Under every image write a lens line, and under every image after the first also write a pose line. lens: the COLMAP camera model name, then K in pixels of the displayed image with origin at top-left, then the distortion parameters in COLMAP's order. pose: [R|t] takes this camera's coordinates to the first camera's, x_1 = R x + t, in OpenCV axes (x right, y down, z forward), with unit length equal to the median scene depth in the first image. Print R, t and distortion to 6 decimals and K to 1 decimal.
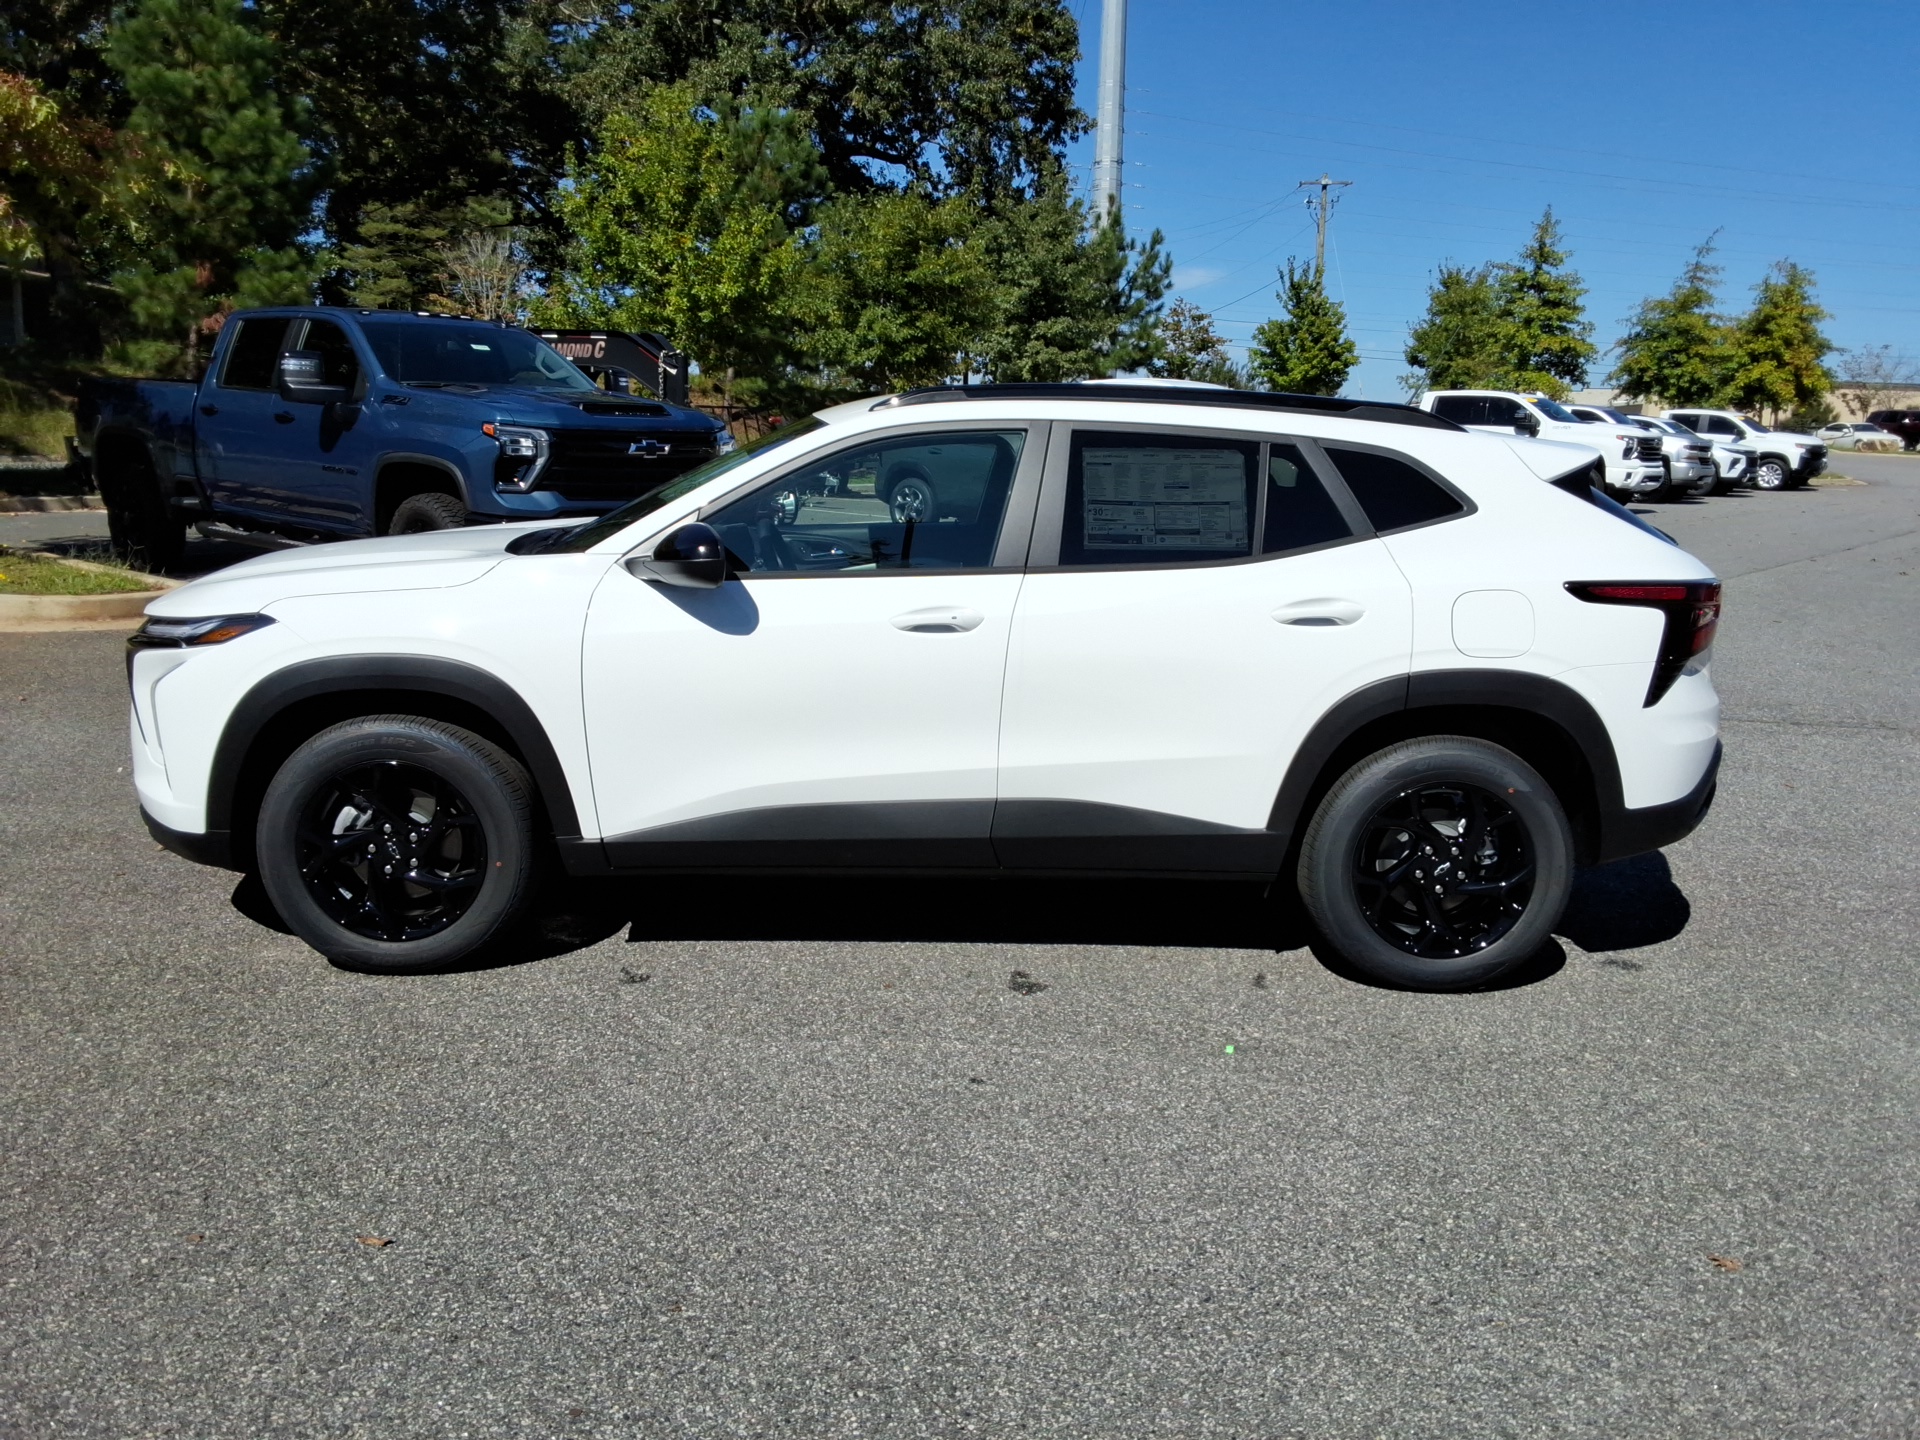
lens RADIAL K [[1544.8, 0, 962.9], [0, 1544.8, 723.9], [0, 0, 1]] dist [0.075197, -0.116751]
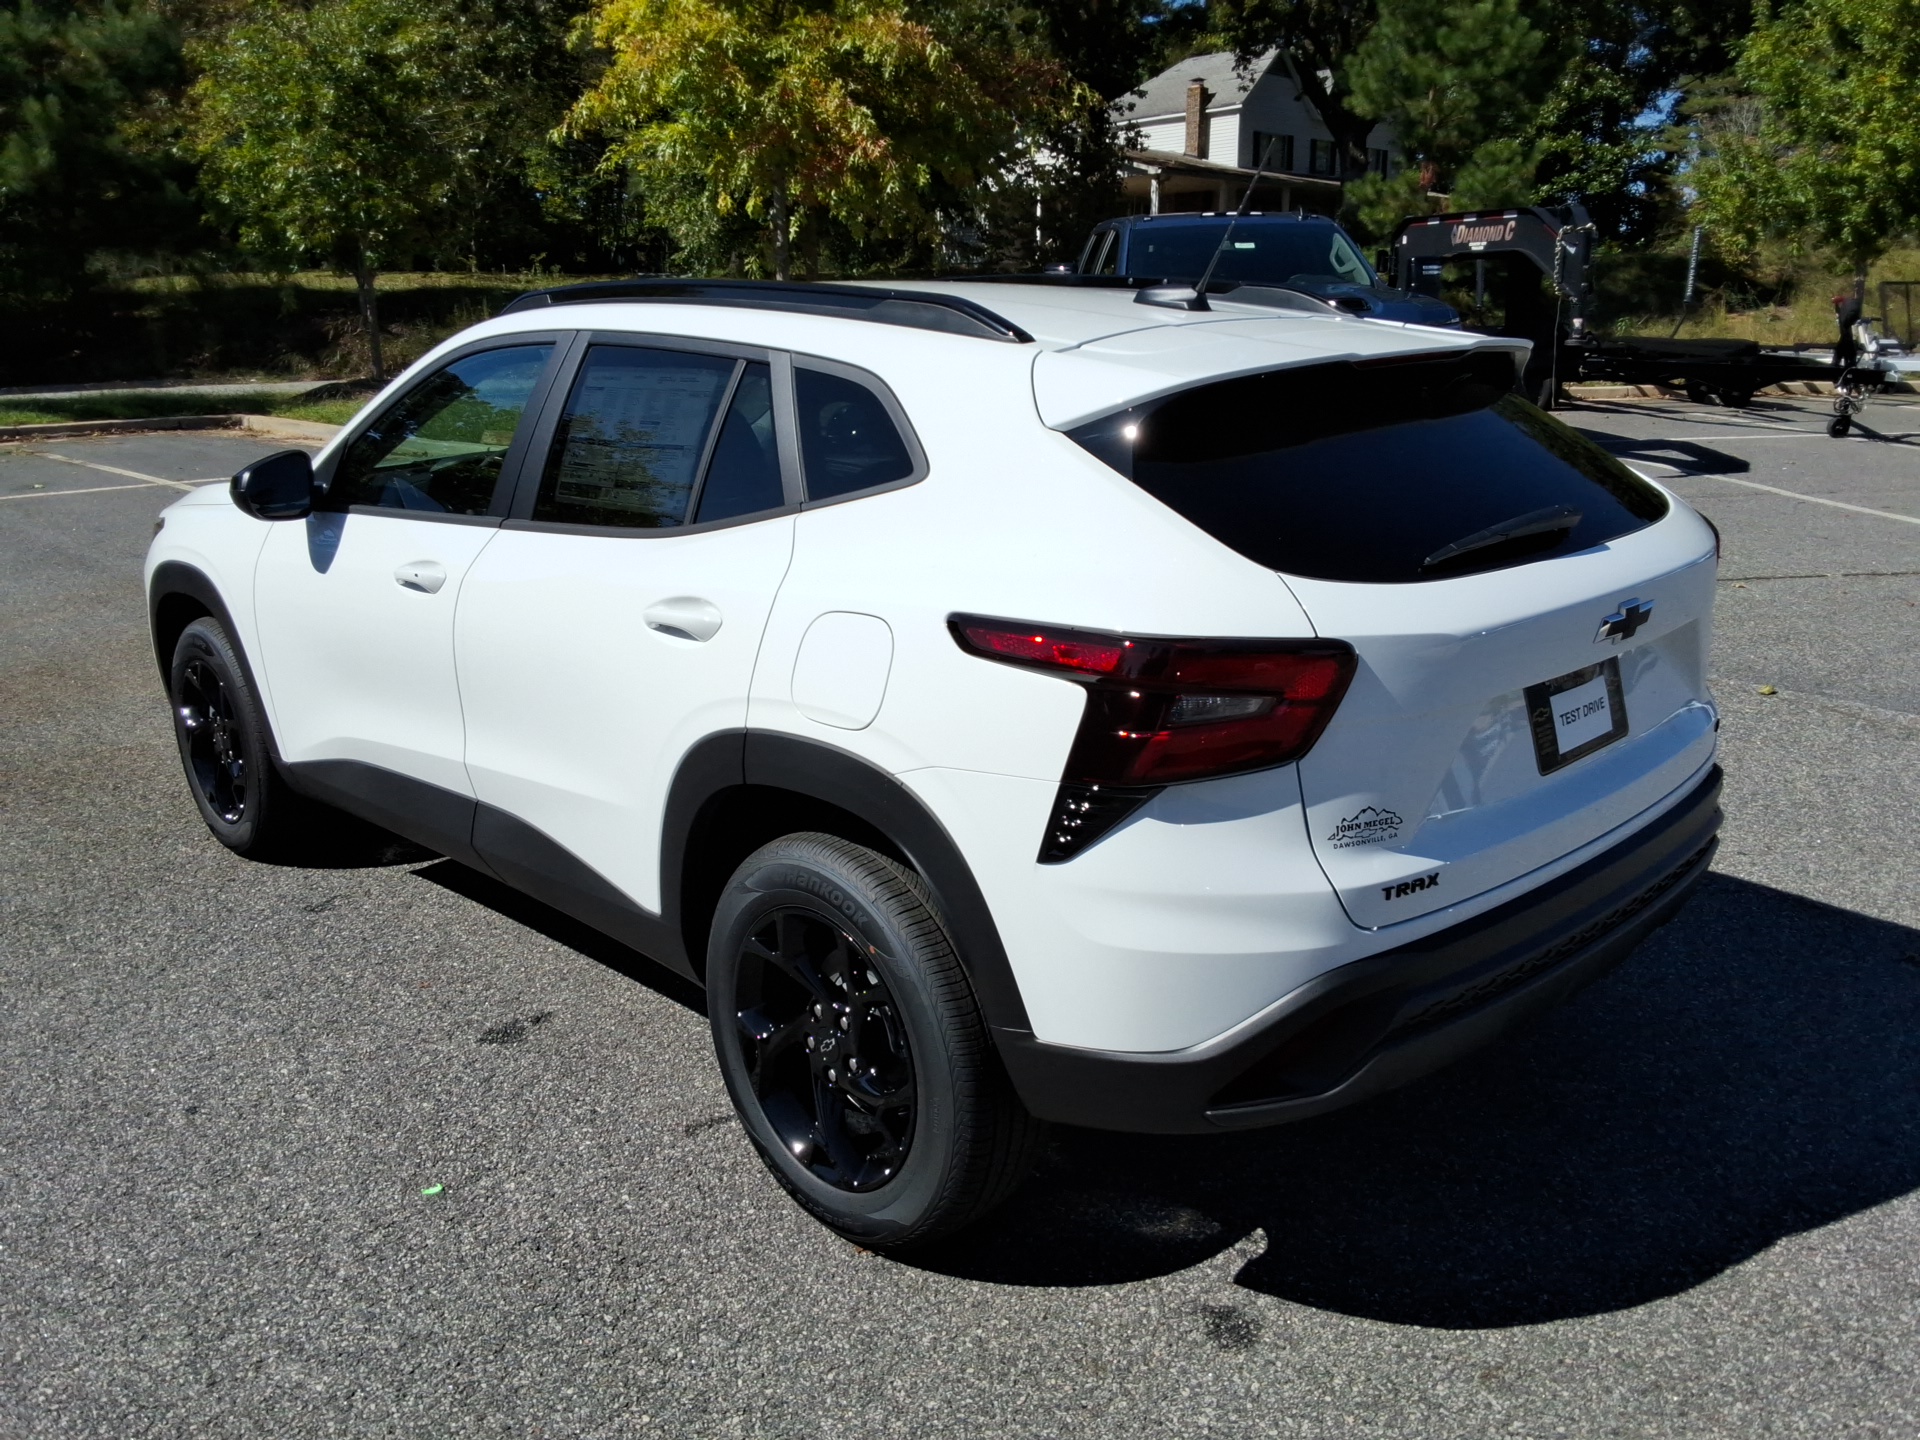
lens RADIAL K [[1544.8, 0, 972.3], [0, 1544.8, 715.3], [0, 0, 1]] dist [0.075197, -0.116751]
pose [[0.686603, 0.149947, -0.711401, 0.512517], [-0.106887, 0.988687, 0.105231, -0.074100], [0.719132, 0.003788, 0.694863, 0.408933]]
